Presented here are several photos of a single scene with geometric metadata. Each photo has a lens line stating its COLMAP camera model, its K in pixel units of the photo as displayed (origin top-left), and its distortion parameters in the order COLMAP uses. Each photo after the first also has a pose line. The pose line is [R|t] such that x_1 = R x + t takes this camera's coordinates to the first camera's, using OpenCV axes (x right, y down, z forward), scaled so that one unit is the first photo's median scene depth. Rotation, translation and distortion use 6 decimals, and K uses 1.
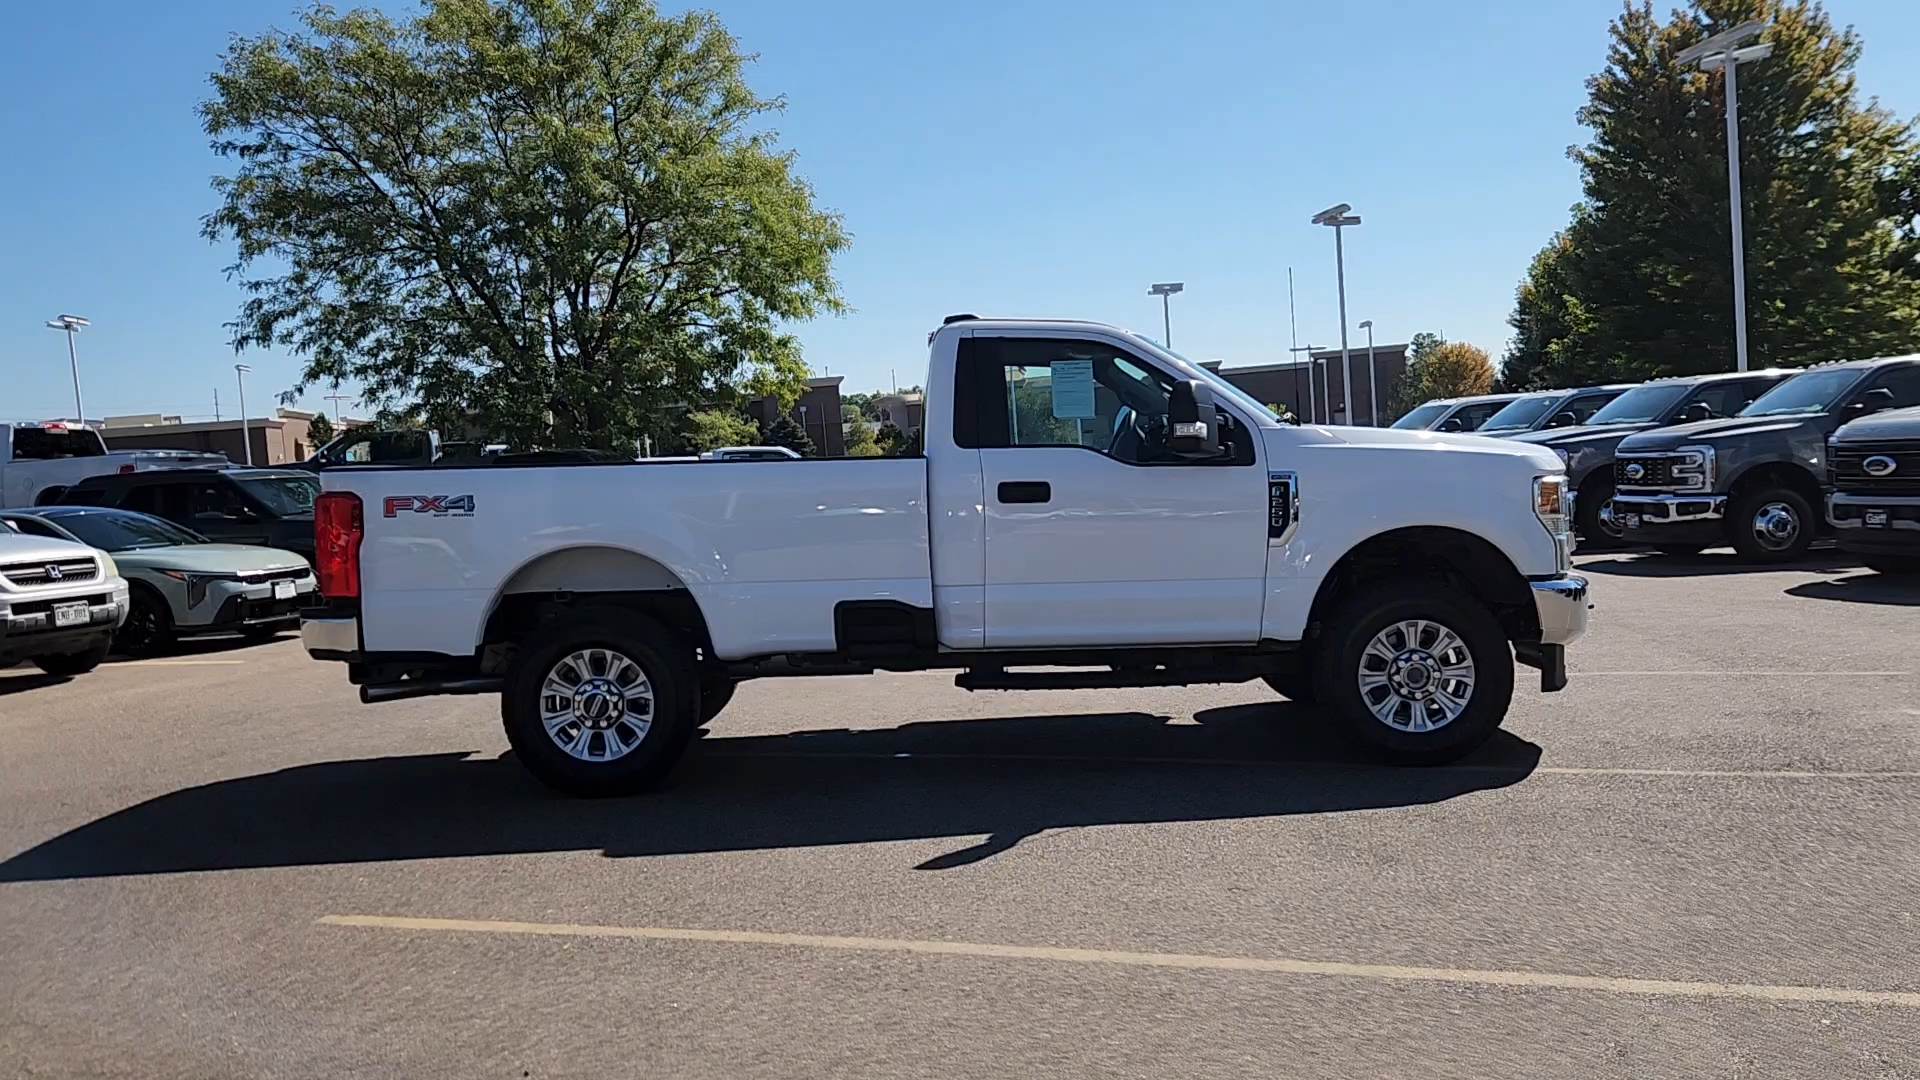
lens RADIAL K [[1624.5, 0, 947.3], [0, 1624.5, 570.2], [0, 0, 1]] dist [0.036619, -0.033521]
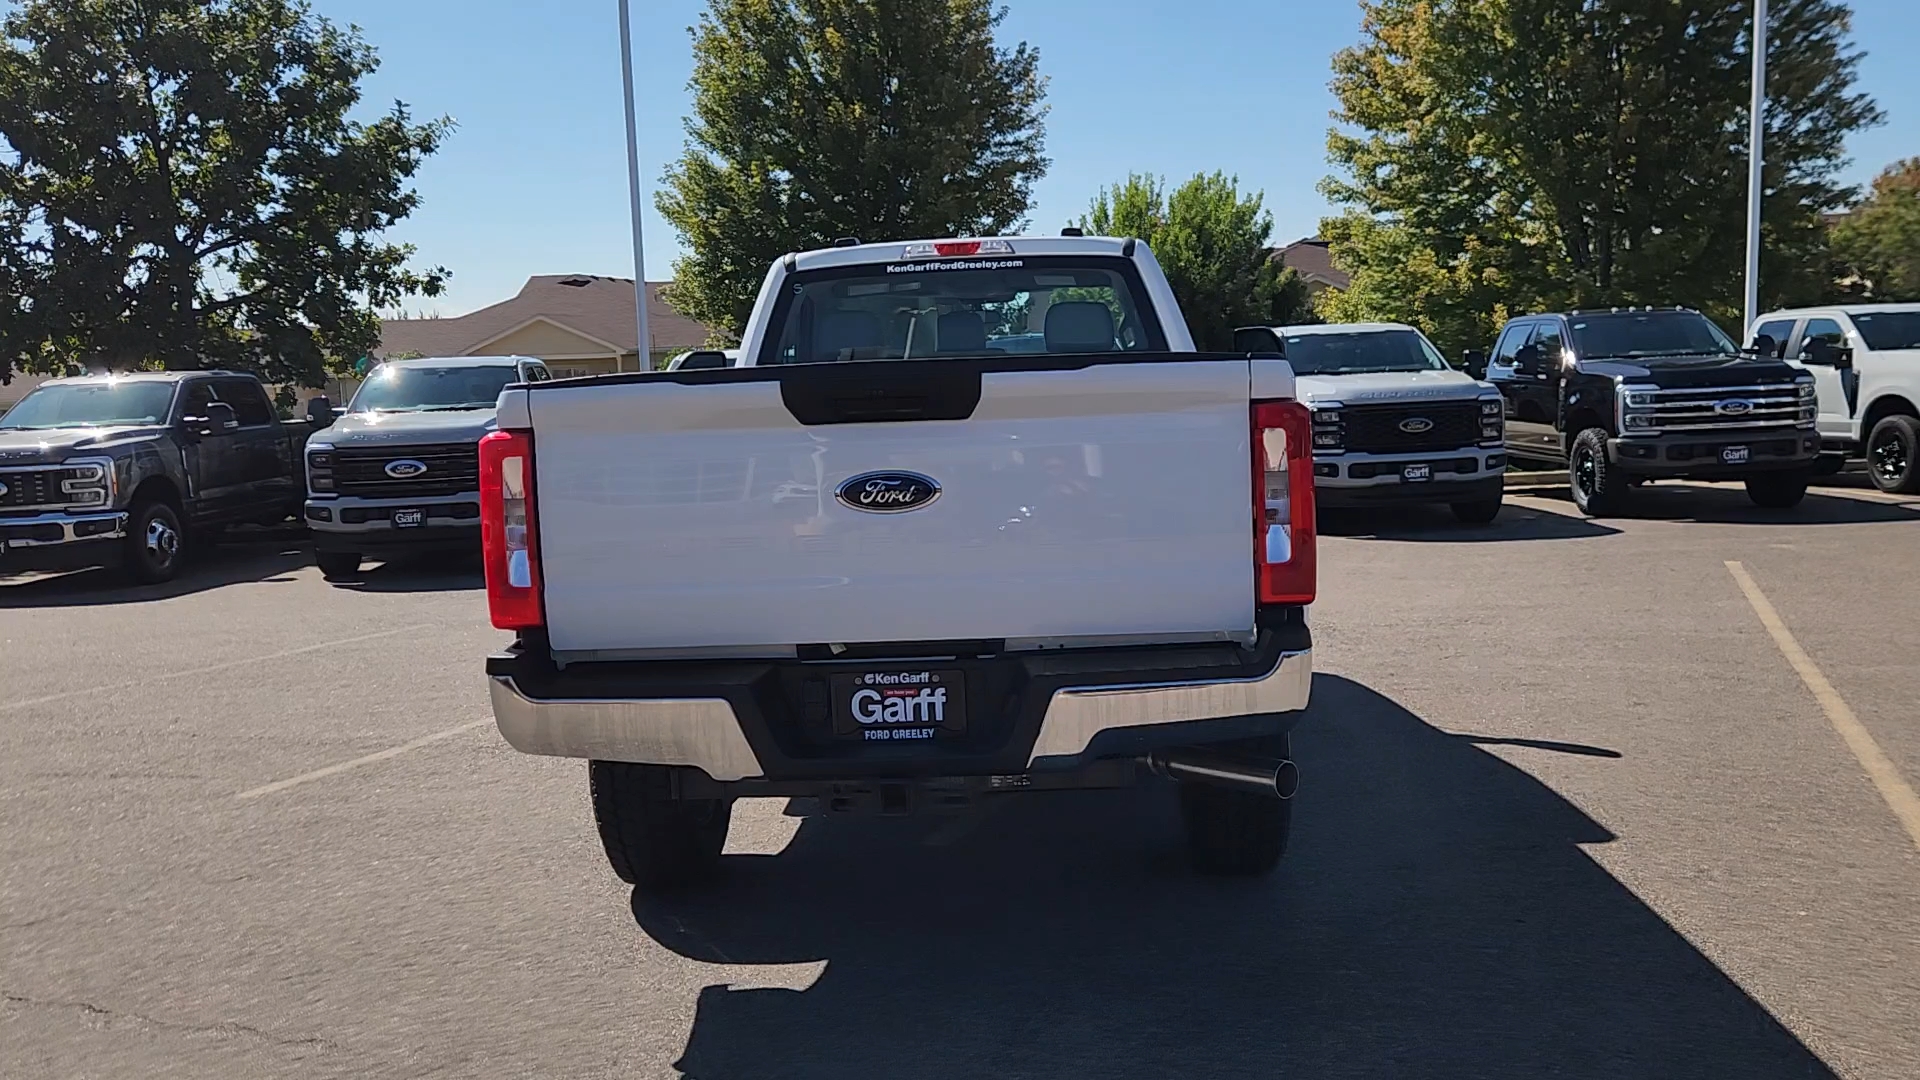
lens RADIAL K [[1624.5, 0, 947.3], [0, 1624.5, 570.2], [0, 0, 1]] dist [0.036619, -0.033521]
pose [[0.087803, -0.059063, 0.994385, -0.891185], [0.099753, 0.993744, 0.050217, -0.030270], [-0.991131, 0.094783, 0.093146, 1.049569]]
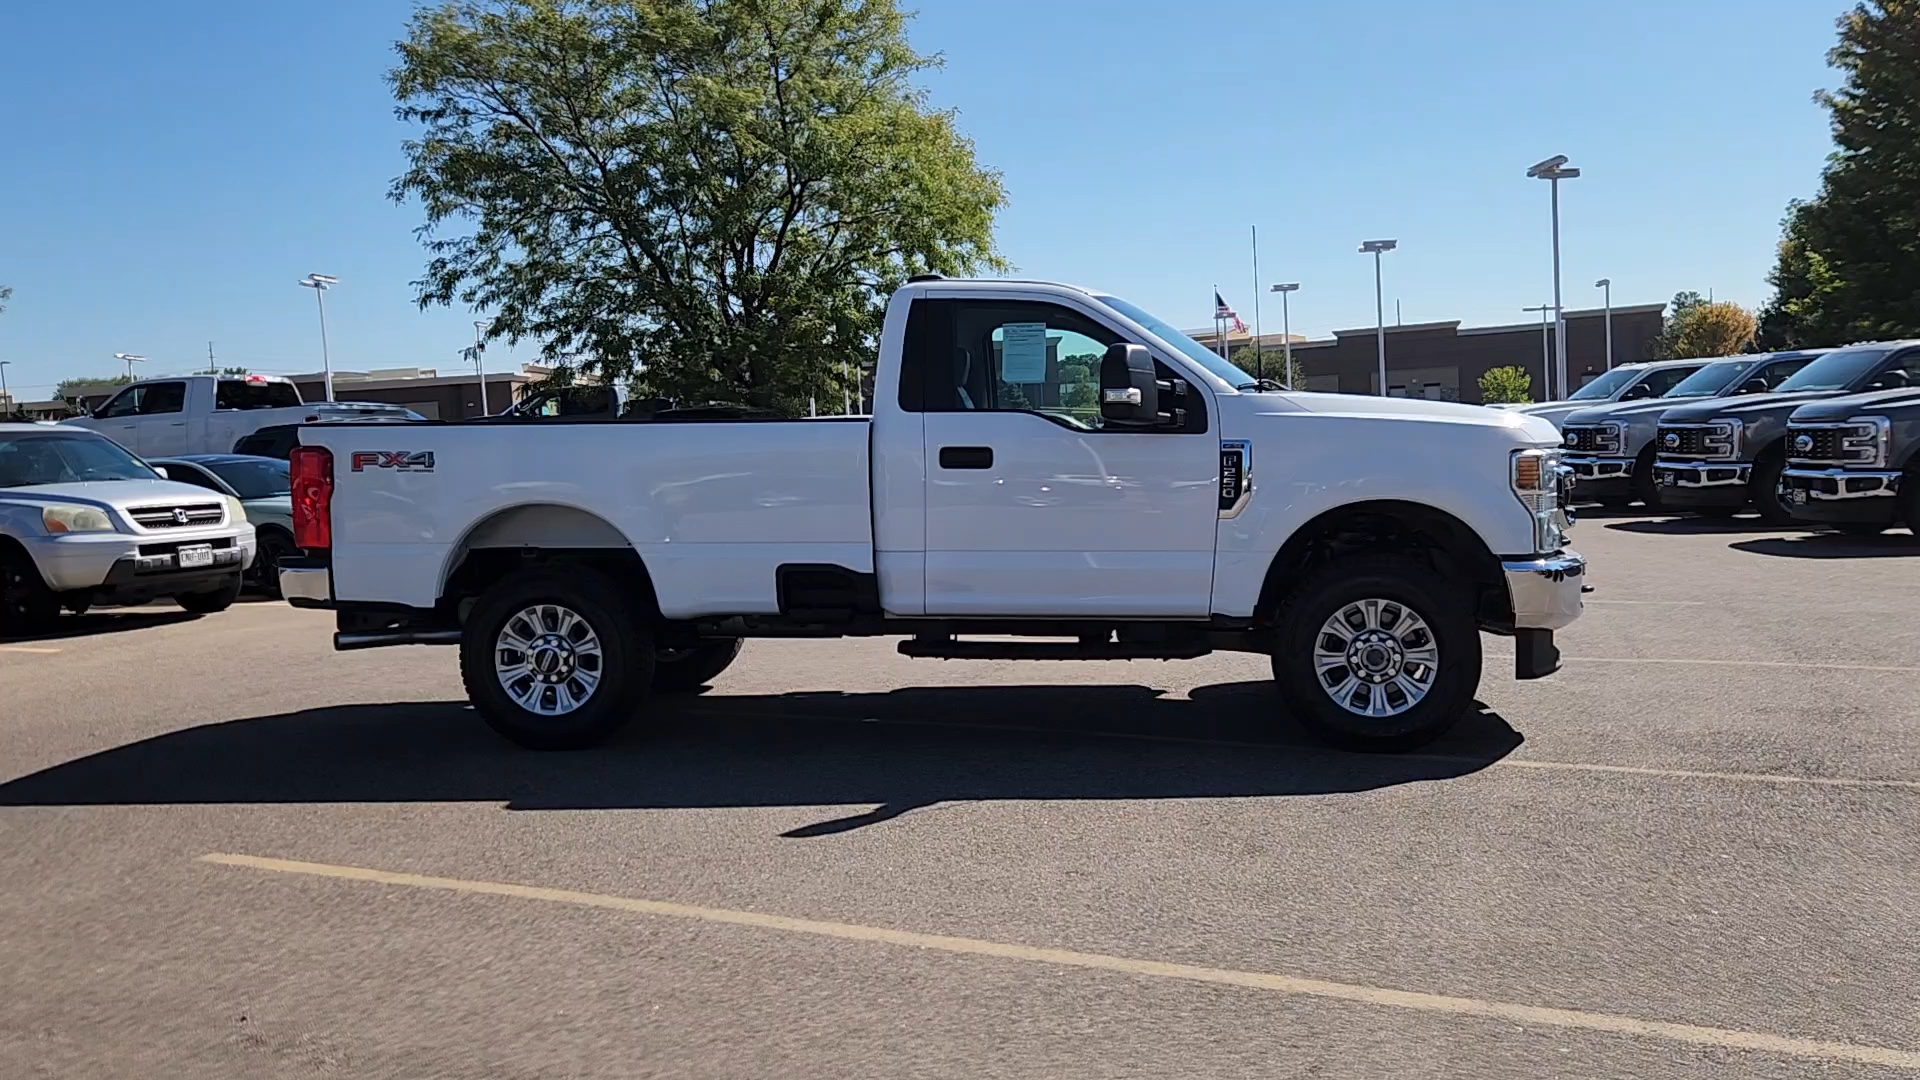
lens RADIAL K [[1624.5, 0, 947.3], [0, 1624.5, 570.2], [0, 0, 1]] dist [0.036619, -0.033521]
pose [[0.989873, 0.025919, -0.139572, 0.170556], [-0.022436, 0.999398, 0.026471, -0.005652], [0.140174, -0.023072, 0.989858, 0.027003]]
